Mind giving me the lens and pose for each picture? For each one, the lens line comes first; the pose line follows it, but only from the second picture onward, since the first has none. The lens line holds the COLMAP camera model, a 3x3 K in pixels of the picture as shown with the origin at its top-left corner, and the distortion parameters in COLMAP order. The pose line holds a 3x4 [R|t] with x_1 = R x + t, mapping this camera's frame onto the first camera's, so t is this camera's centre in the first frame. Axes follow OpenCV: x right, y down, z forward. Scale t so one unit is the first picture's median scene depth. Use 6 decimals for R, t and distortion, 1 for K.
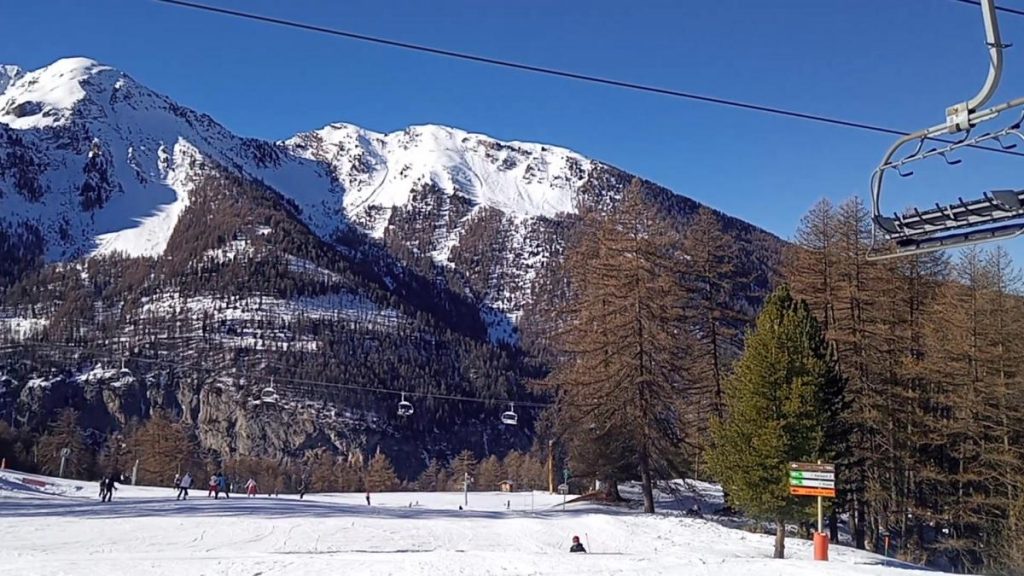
lens RADIAL K [[1034.6, 0, 506.0], [0, 1034.6, 269.9], [0, 0, 1]] dist [0.124840, -0.245619]
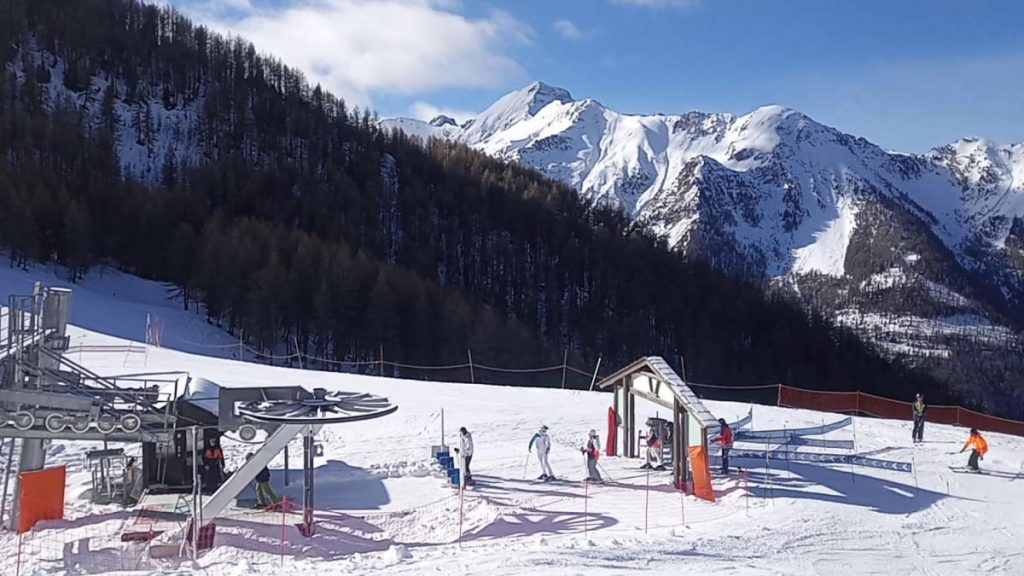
lens RADIAL K [[1018.1, 0, 474.6], [0, 1018.1, 288.4], [0, 0, 1]] dist [-0.012039, 0.011802]
pose [[0.817408, 0.039950, -0.574672, 0.072519], [0.029417, 0.993396, 0.110901, -0.137085], [0.575308, -0.107556, 0.810835, -0.421345]]
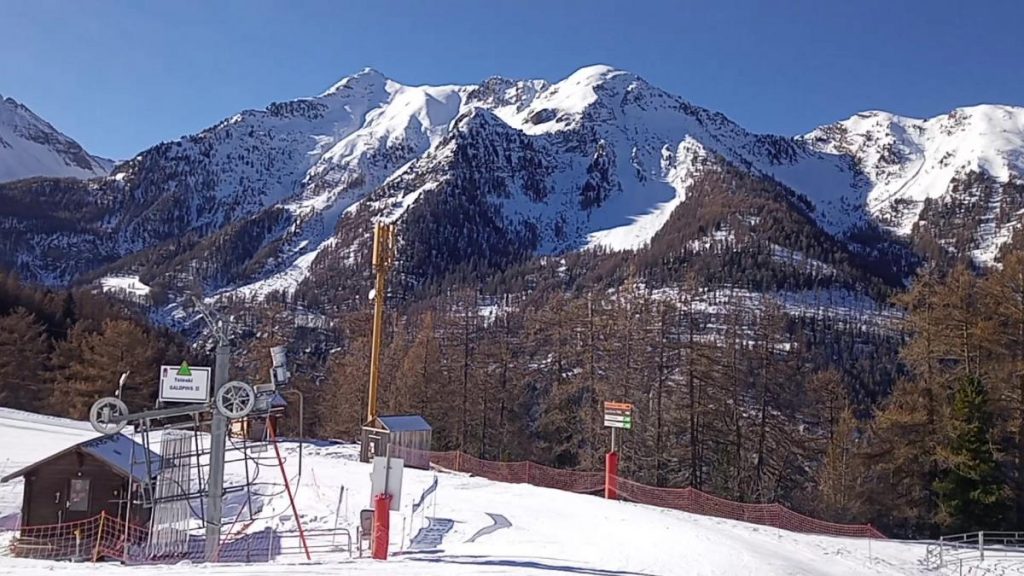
lens RADIAL K [[1025.5, 0, 472.8], [0, 1025.5, 286.7], [0, 0, 1]] dist [0.112861, -0.314279]
pose [[0.850647, 0.014278, -0.525544, 0.019680], [-0.020137, 0.999782, -0.005432, 0.021600], [0.525352, 0.015203, 0.850749, 0.106699]]
